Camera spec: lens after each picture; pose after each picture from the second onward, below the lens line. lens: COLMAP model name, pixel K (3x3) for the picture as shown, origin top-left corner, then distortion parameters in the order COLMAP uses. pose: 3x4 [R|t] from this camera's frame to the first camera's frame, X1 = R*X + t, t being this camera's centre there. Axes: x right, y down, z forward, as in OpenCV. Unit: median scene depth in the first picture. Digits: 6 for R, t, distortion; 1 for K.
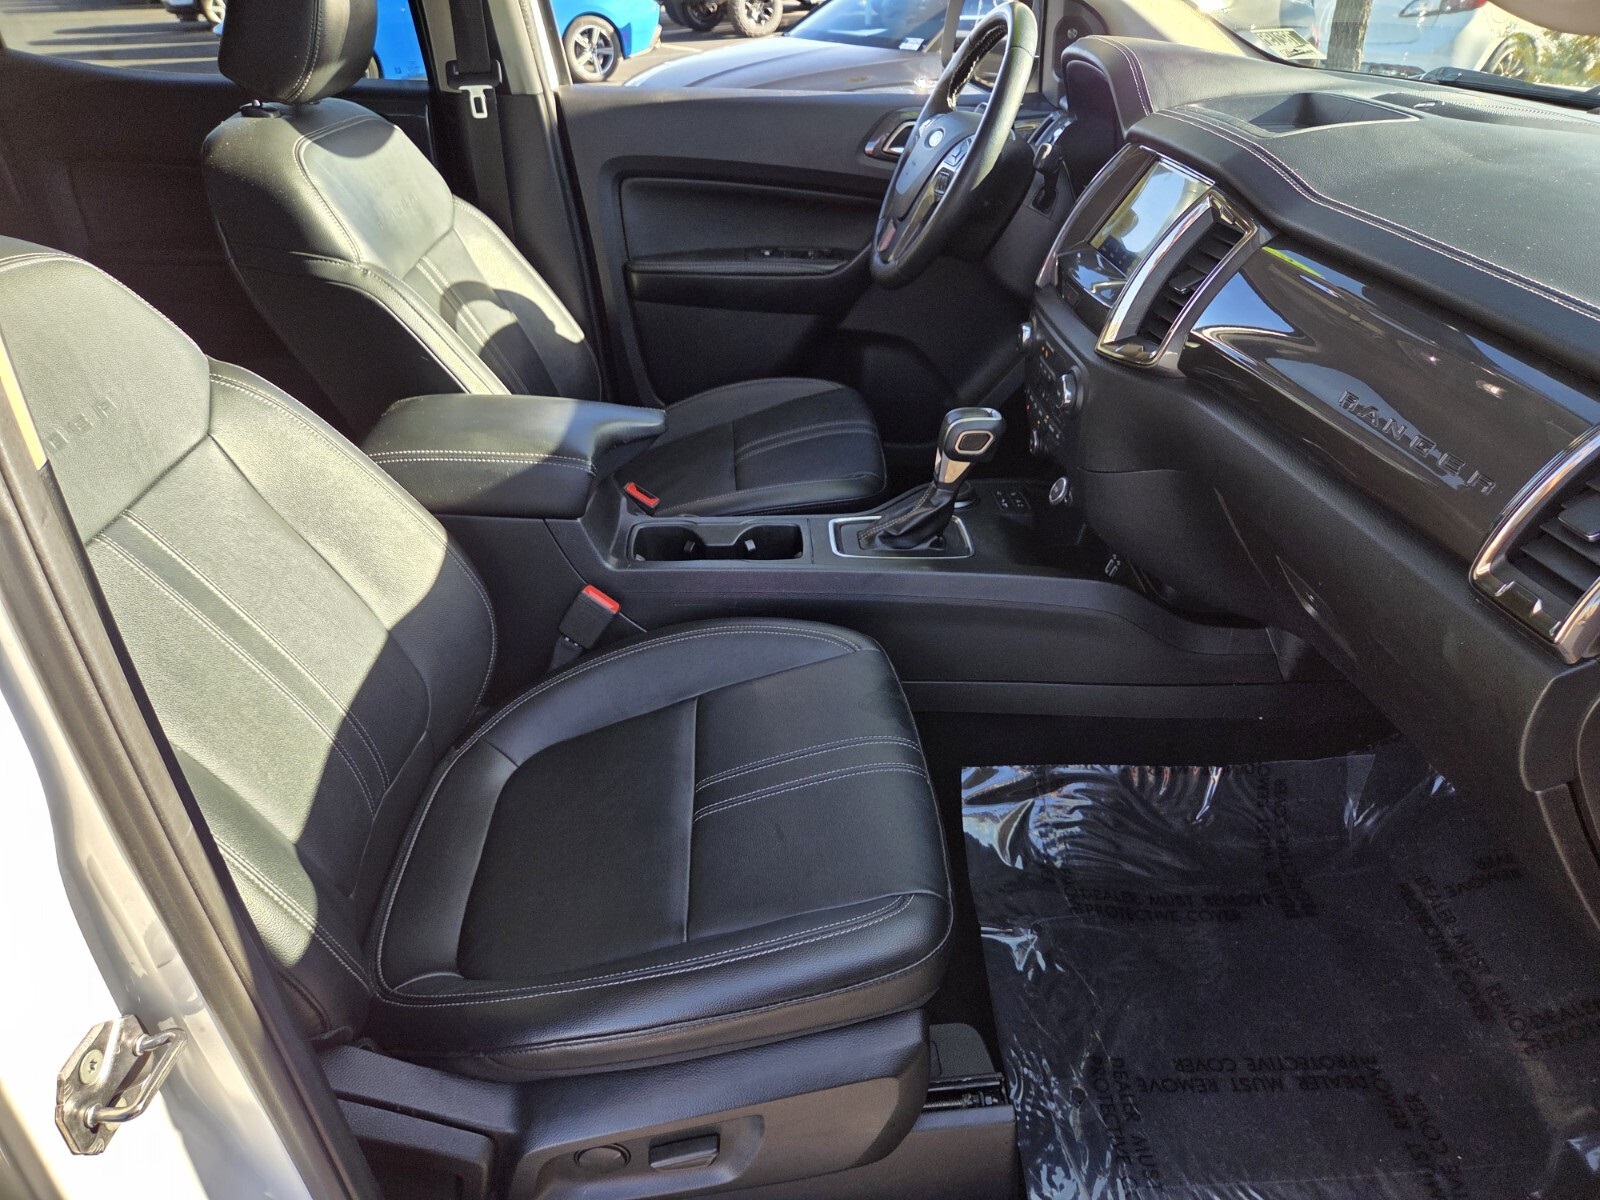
lens RADIAL K [[1092.6, 0, 800.0], [0, 1092.6, 600.0], [0, 0, 1]] dist [0.021744, 0.000688]
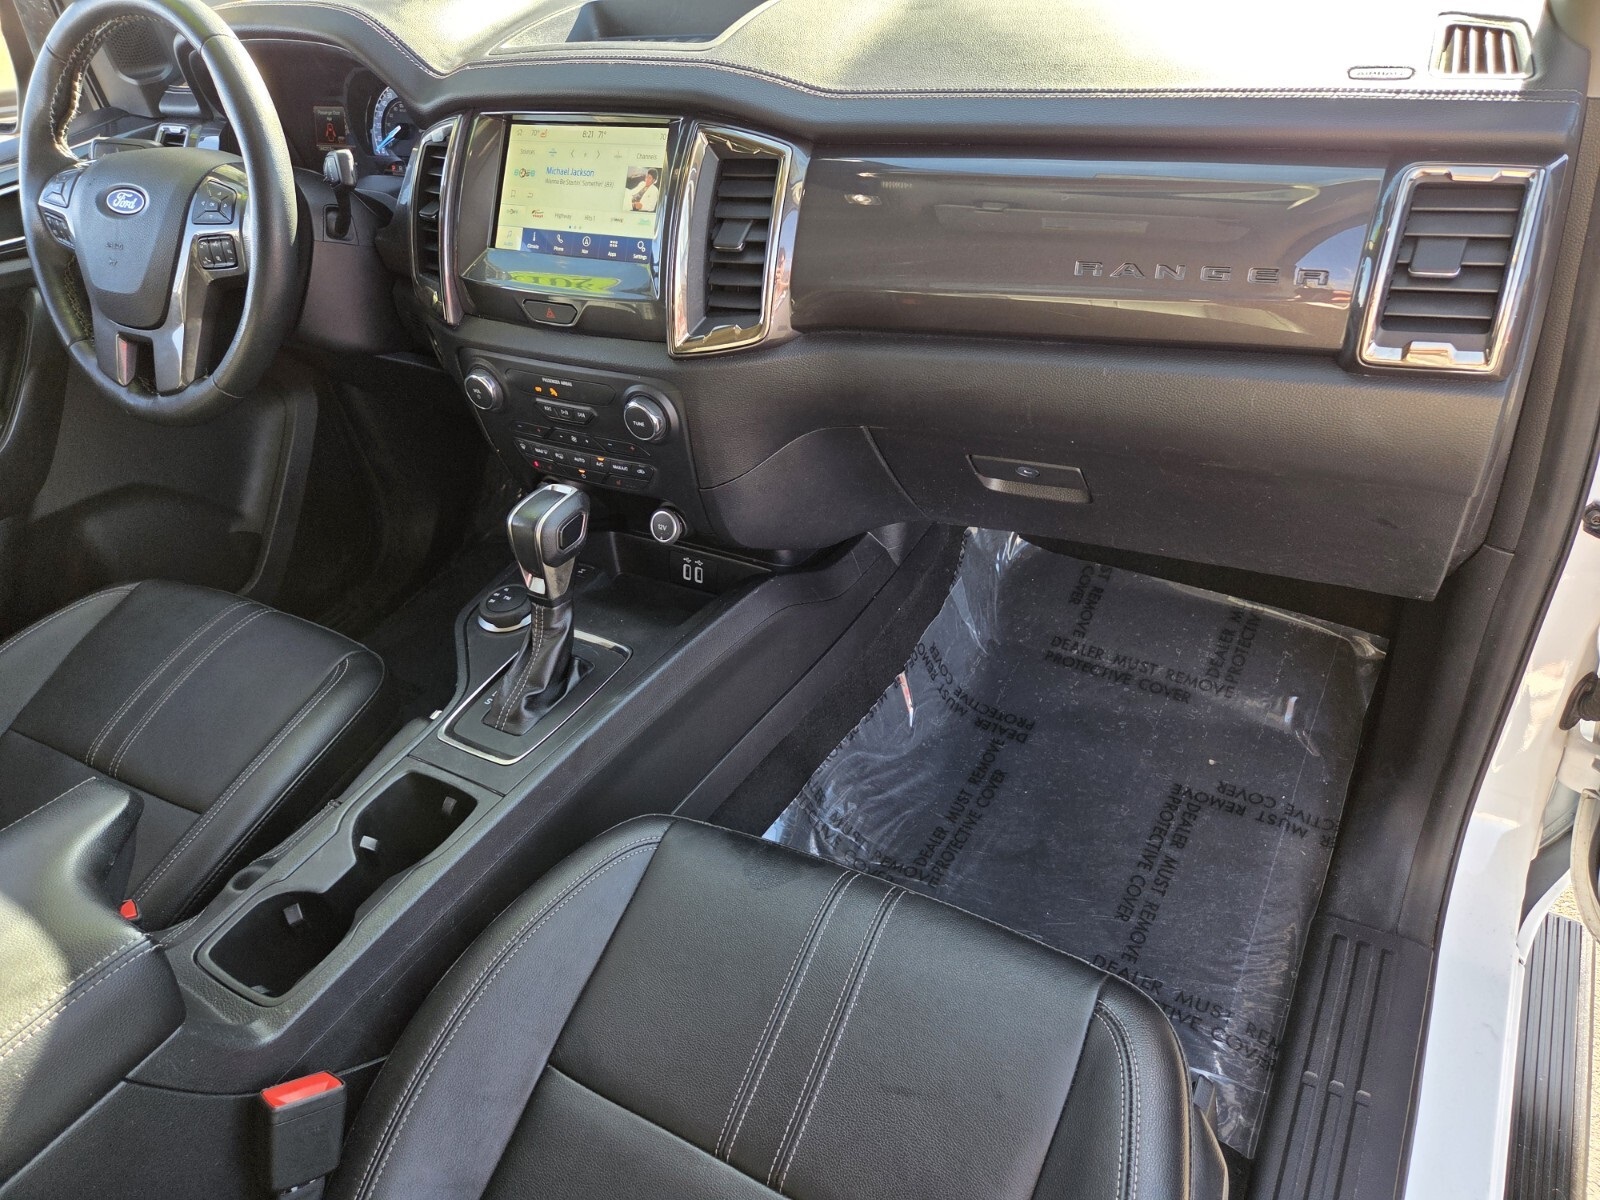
lens RADIAL K [[1092.6, 0, 800.0], [0, 1092.6, 600.0], [0, 0, 1]] dist [0.021744, 0.000688]
pose [[0.535779, -0.567215, 0.625466, -0.252695], [0.536807, 0.800606, 0.266211, -0.217497], [-0.651751, 0.193124, 0.733433, 0.333914]]
